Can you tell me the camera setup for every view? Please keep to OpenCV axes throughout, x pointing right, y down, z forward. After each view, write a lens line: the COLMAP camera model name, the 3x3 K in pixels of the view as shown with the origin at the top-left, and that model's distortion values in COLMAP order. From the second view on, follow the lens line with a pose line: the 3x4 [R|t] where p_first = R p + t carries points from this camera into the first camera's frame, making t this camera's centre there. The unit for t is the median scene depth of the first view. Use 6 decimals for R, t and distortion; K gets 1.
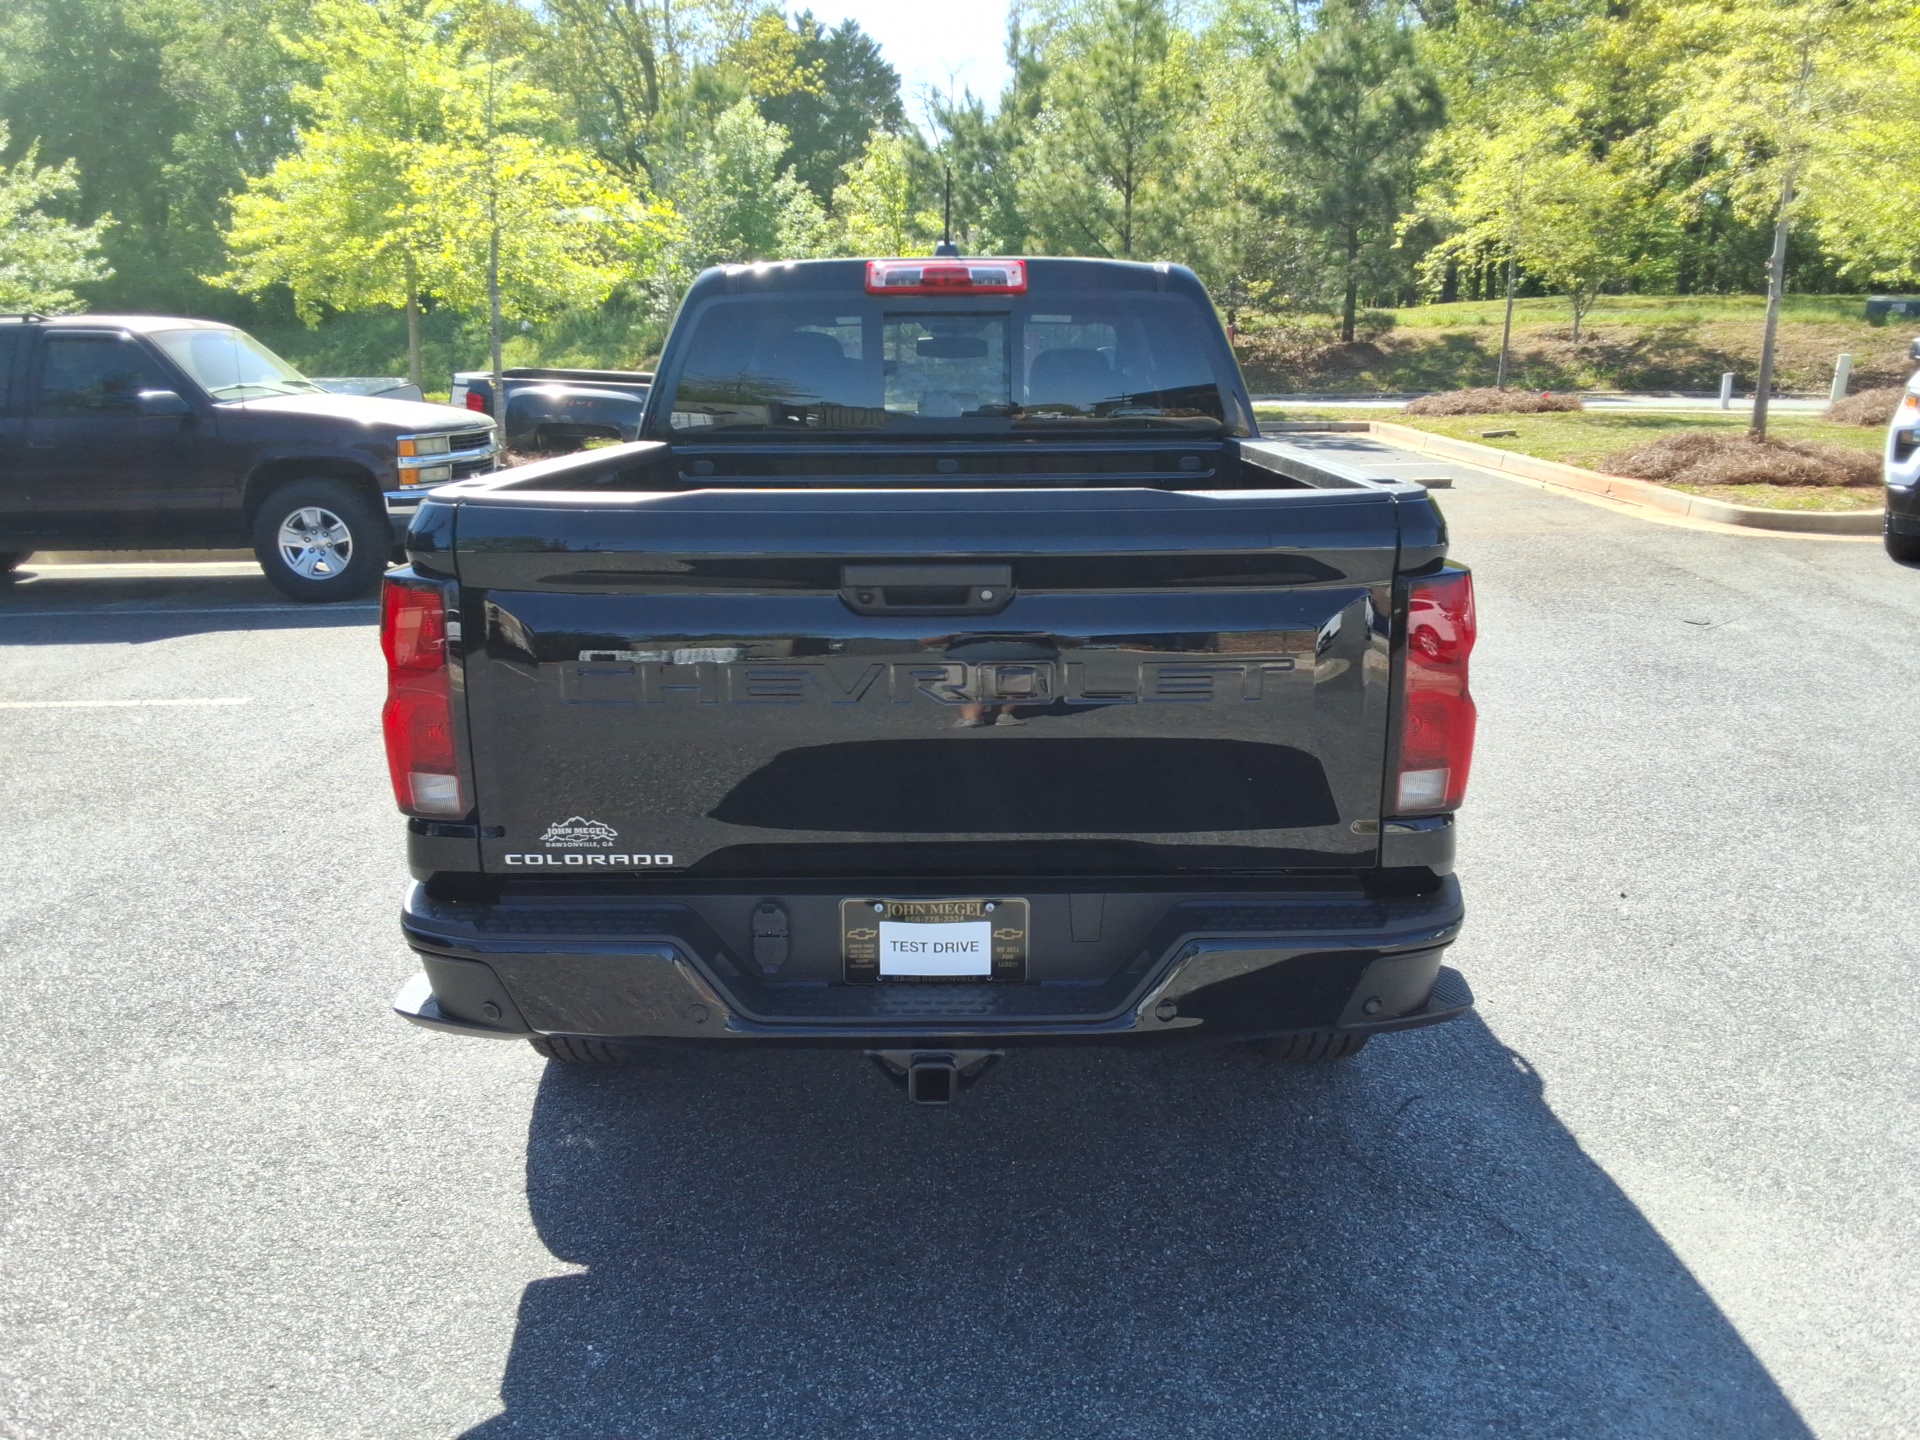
lens RADIAL K [[1539.3, 0, 971.6], [0, 1539.3, 709.9], [0, 0, 1]] dist [0.128736, -0.194908]
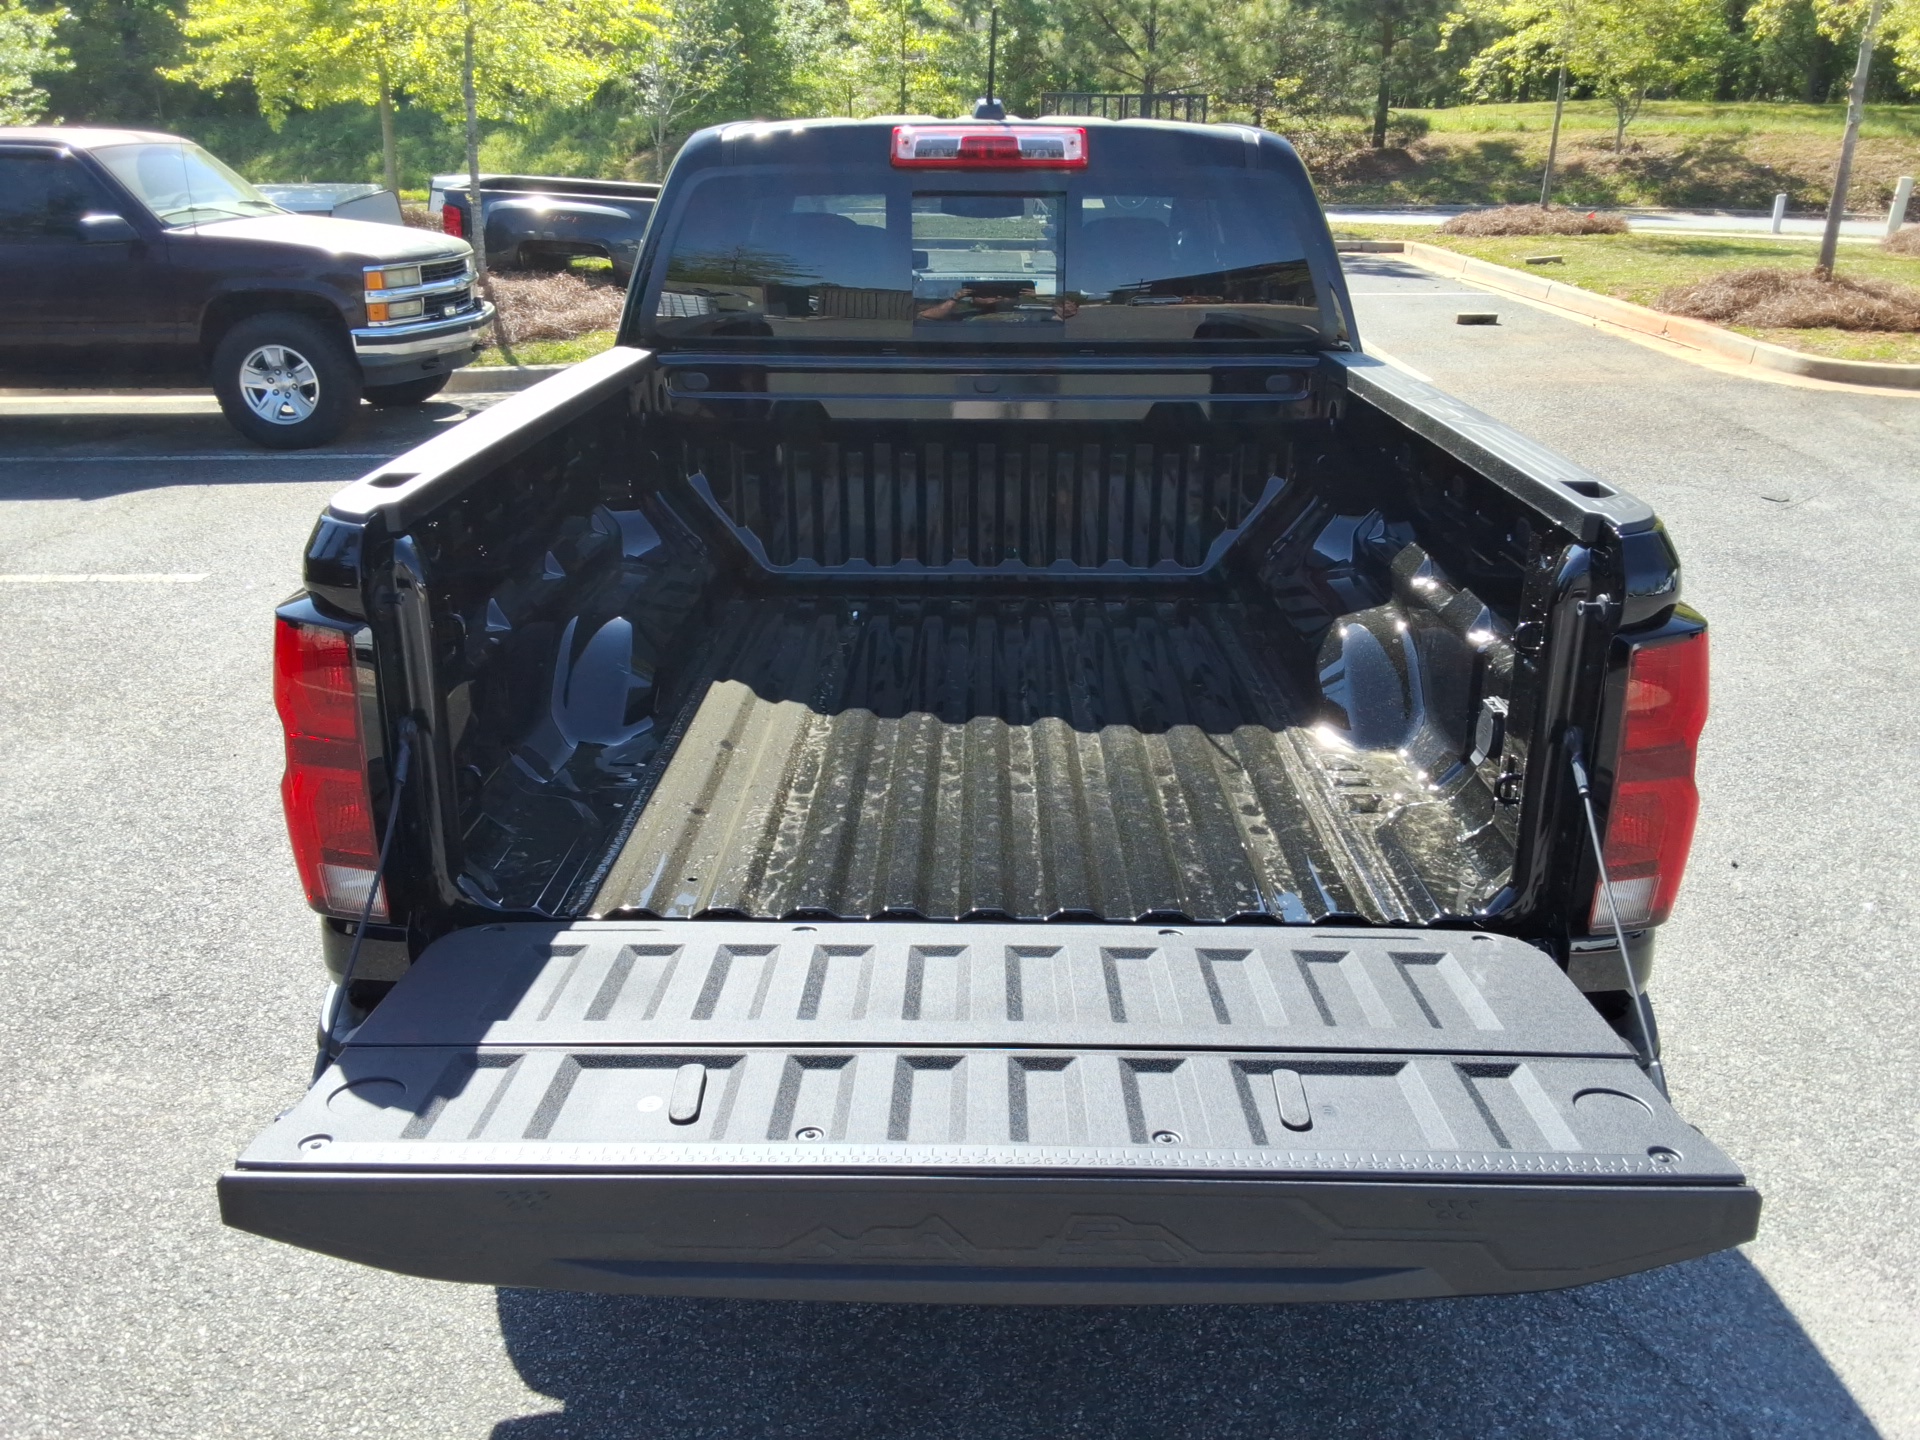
lens RADIAL K [[1554.0, 0, 972.7], [0, 1554.0, 705.7], [0, 0, 1]] dist [0.088427, -0.132437]
pose [[0.999922, 0.012416, 0.001572, -0.005929], [-0.012515, 0.993188, 0.115850, -0.021137], [-0.000123, -0.115861, 0.993265, 0.036686]]
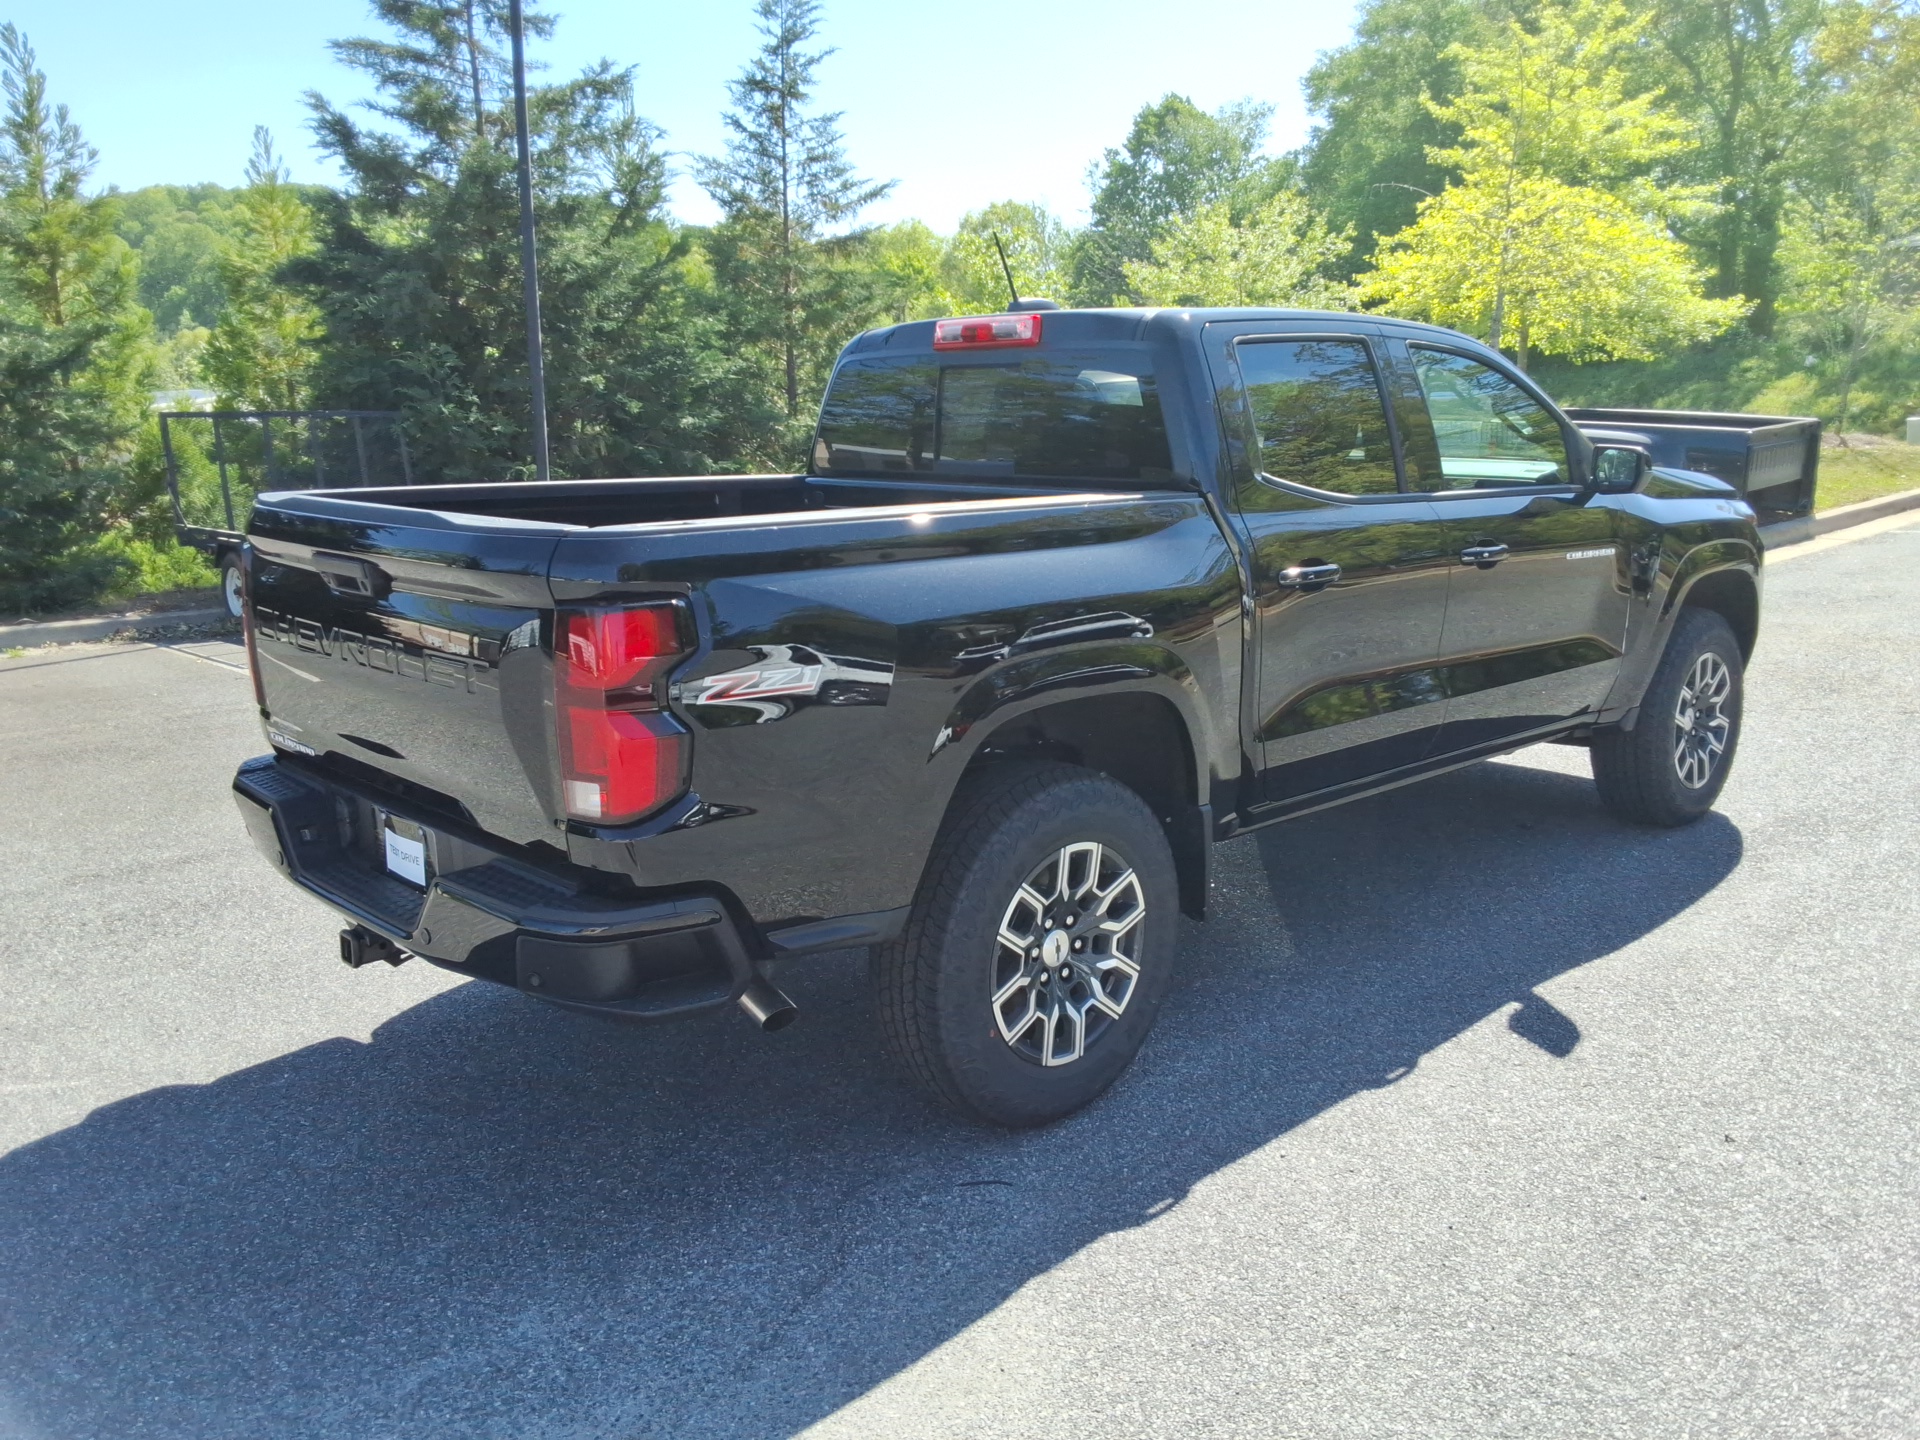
lens RADIAL K [[1539.3, 0, 971.6], [0, 1539.3, 709.9], [0, 0, 1]] dist [0.128736, -0.194908]
pose [[0.692187, 0.142151, -0.707580, 0.202207], [-0.159172, 0.986338, 0.042444, -0.016491], [0.703946, 0.083248, 0.705357, 0.065354]]
